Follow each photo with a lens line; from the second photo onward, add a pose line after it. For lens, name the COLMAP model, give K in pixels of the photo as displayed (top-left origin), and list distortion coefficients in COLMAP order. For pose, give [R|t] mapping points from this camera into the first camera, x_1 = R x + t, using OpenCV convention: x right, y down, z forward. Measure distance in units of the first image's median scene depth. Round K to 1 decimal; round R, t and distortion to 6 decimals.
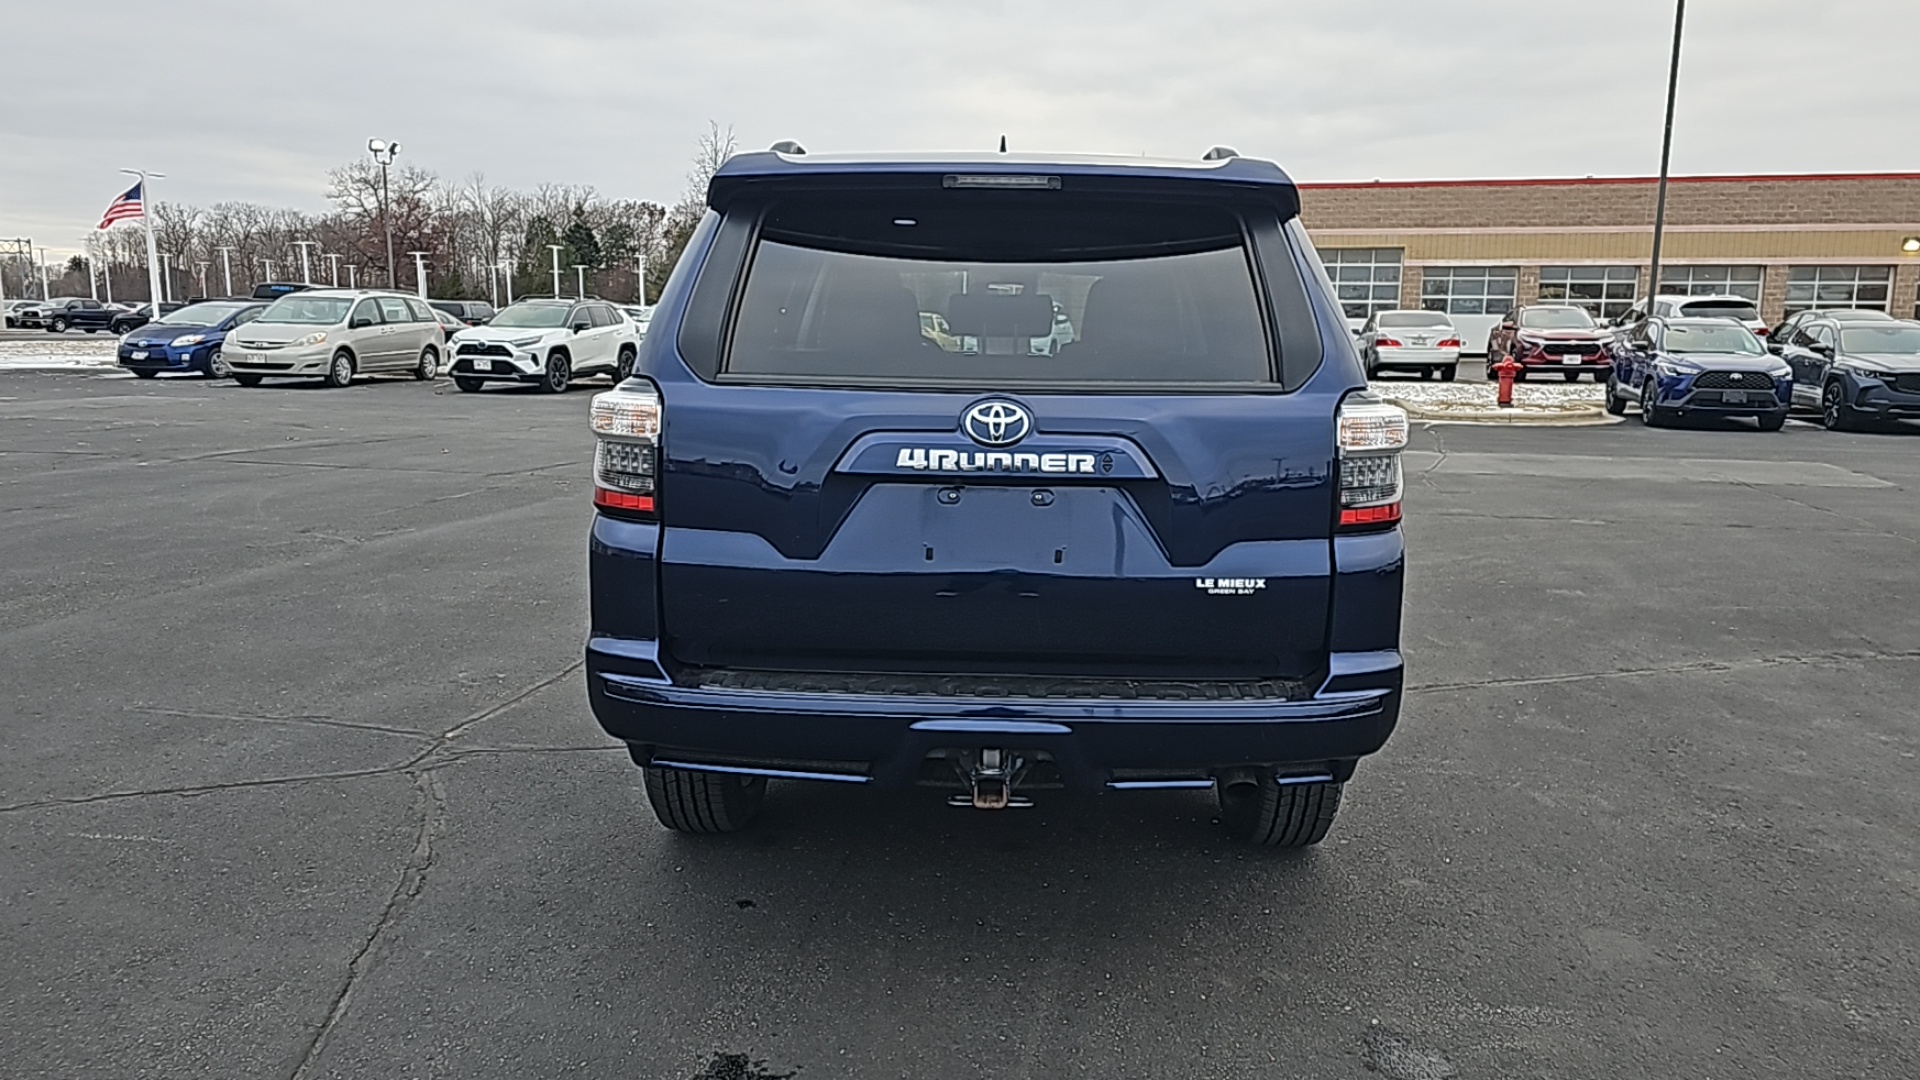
lens RADIAL K [[1360.3, 0, 978.8], [0, 1360.3, 538.8], [0, 0, 1]] dist [0.074552, -0.057713]
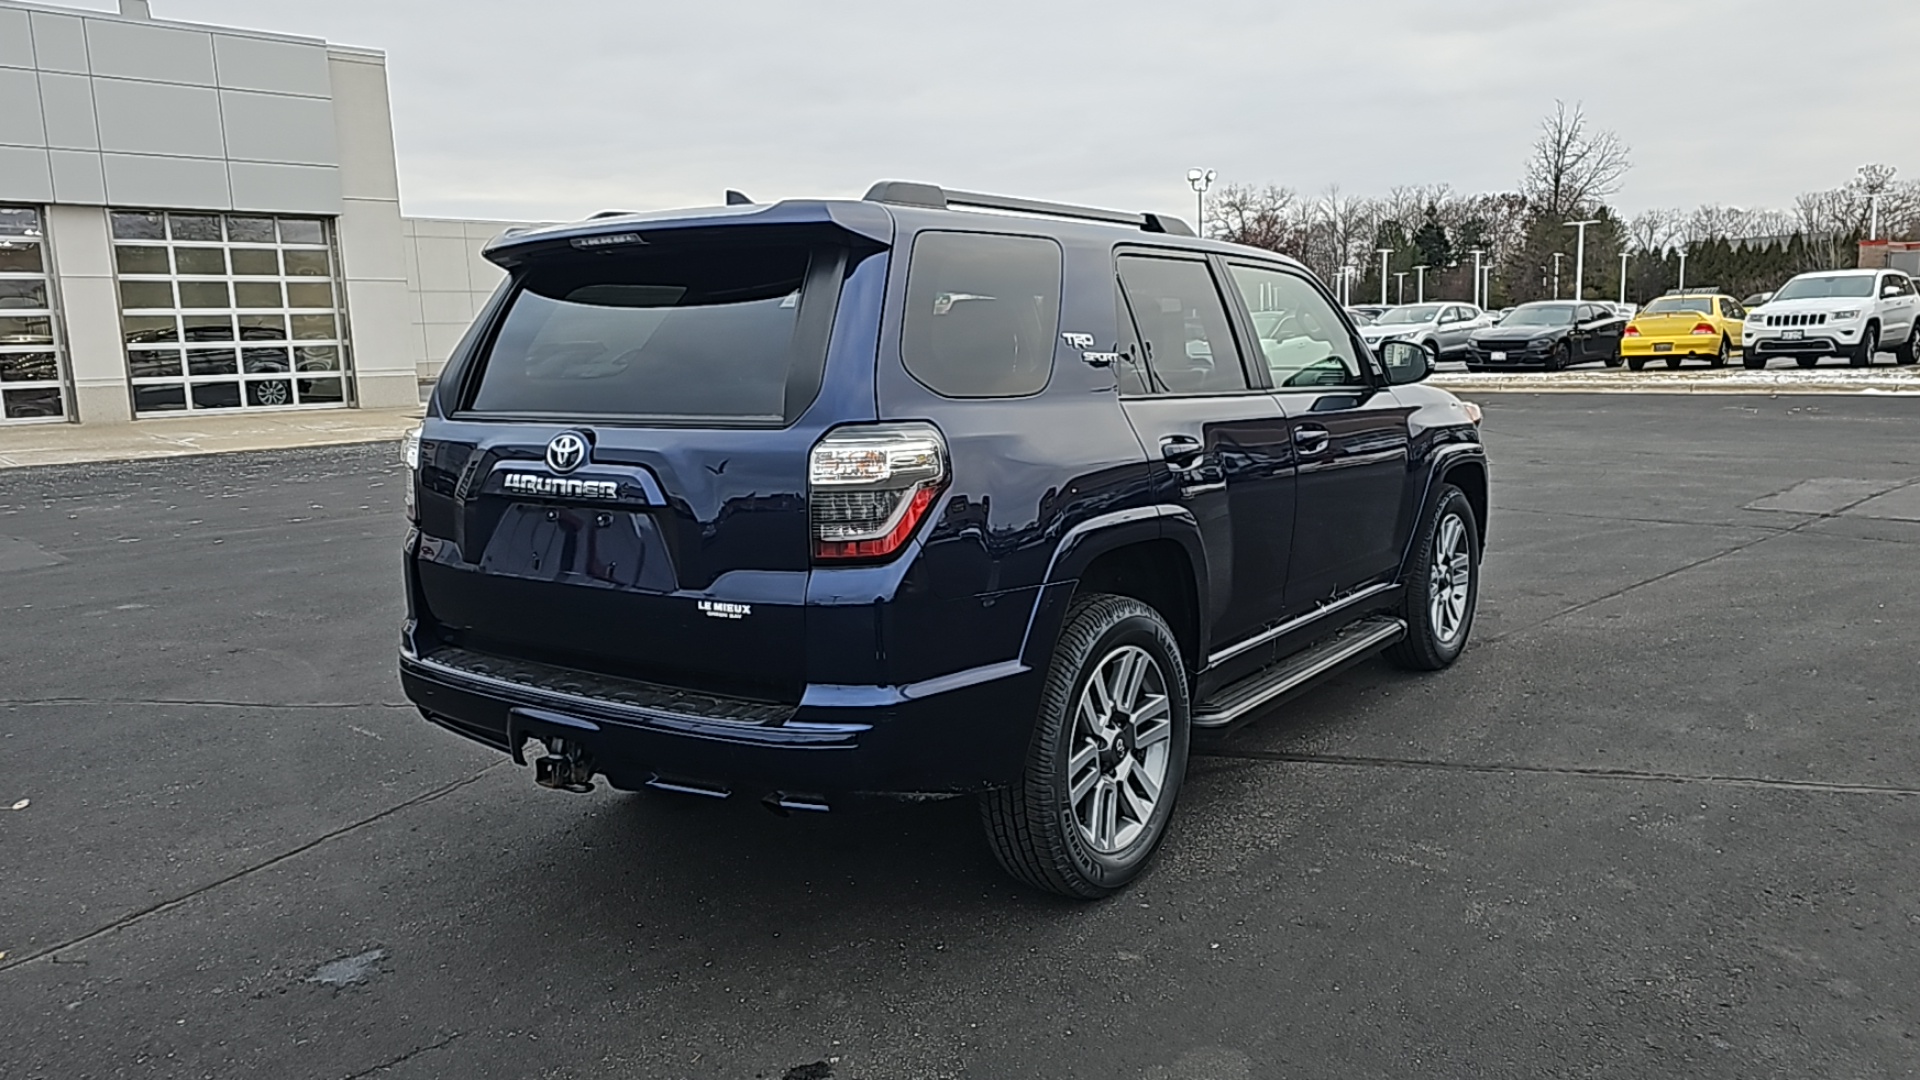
lens RADIAL K [[1360.3, 0, 978.8], [0, 1360.3, 538.8], [0, 0, 1]] dist [0.074552, -0.057713]
pose [[0.818493, 0.044010, -0.572828, 0.153806], [-0.044609, 0.998920, 0.013006, -0.006927], [0.572781, 0.014908, 0.819573, 0.040727]]
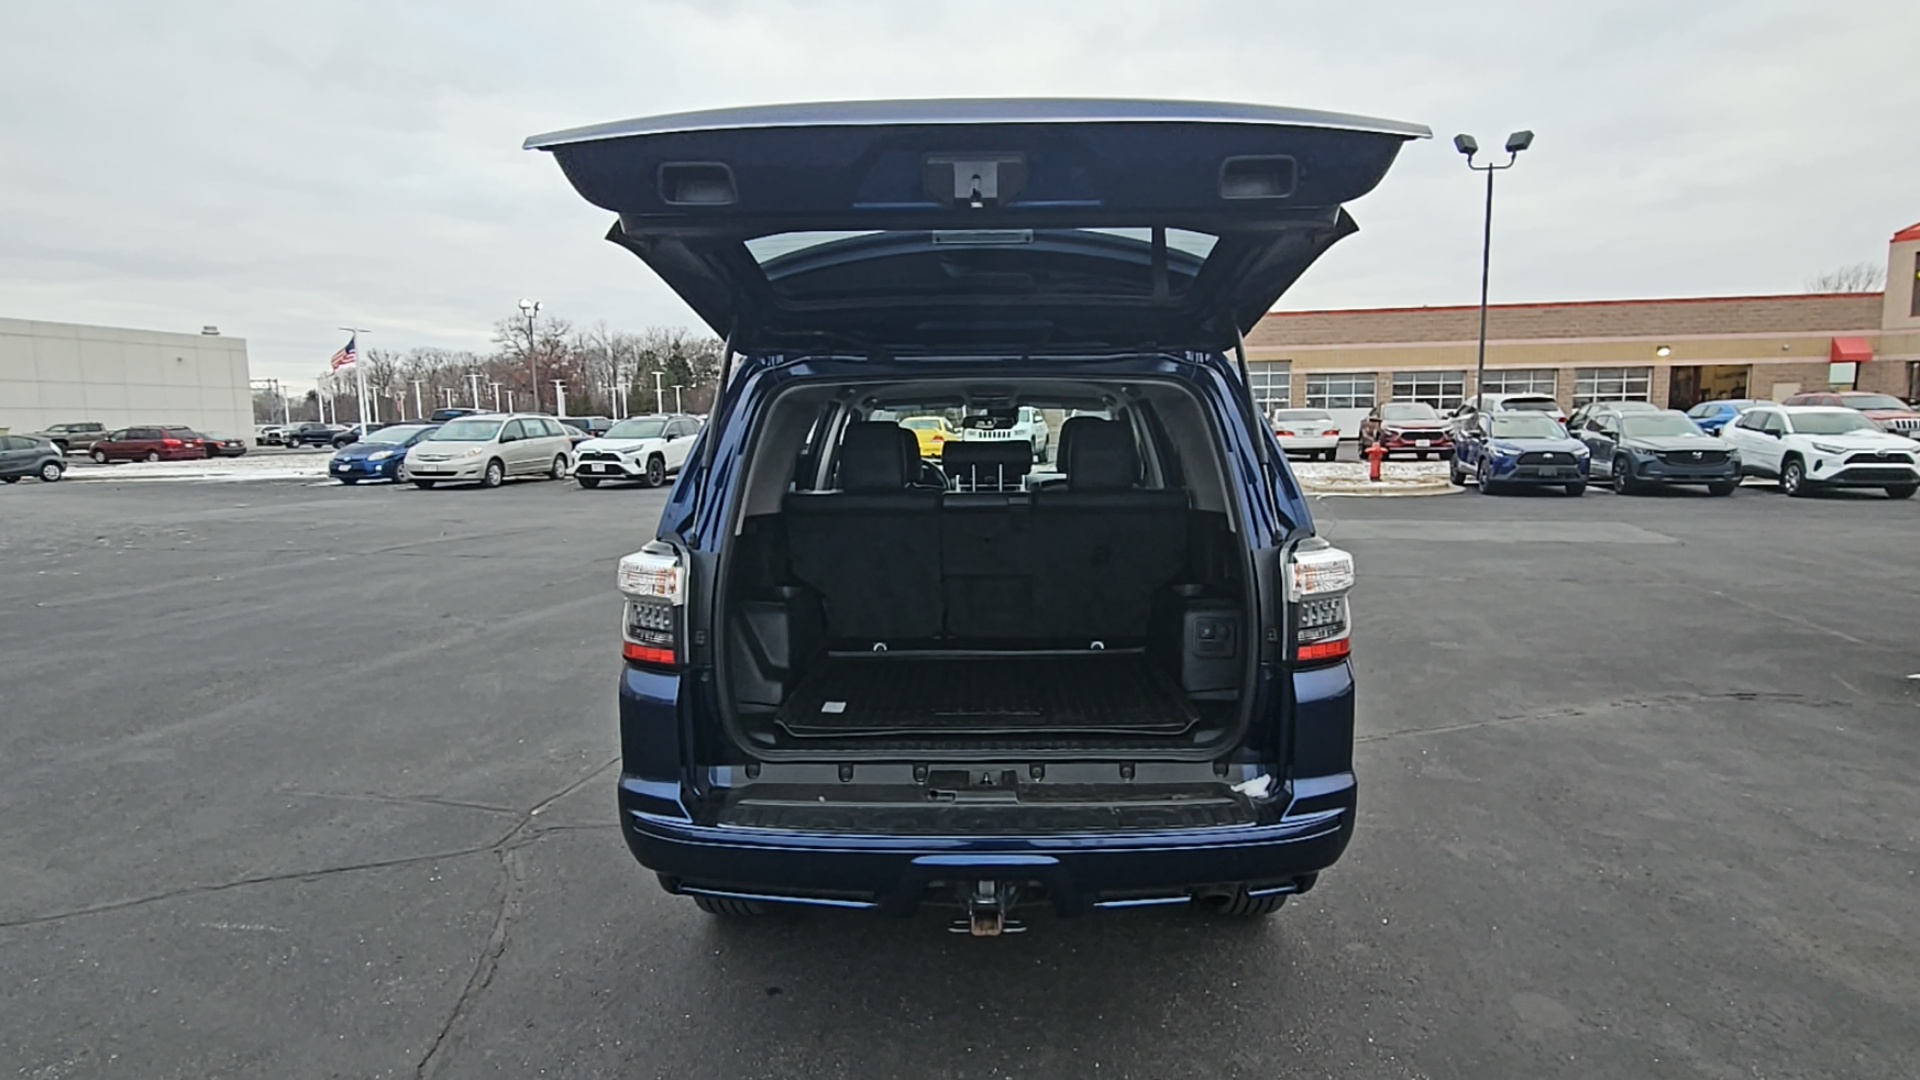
lens RADIAL K [[1021.0, 0, 983.5], [0, 1021.0, 543.4], [0, 0, 1]] dist [0.006203, -0.003150]
pose [[0.999645, -0.026225, 0.004675, 0.001663], [0.026373, 0.999043, -0.034897, -0.013585], [-0.003755, 0.035008, 0.999380, 0.028653]]
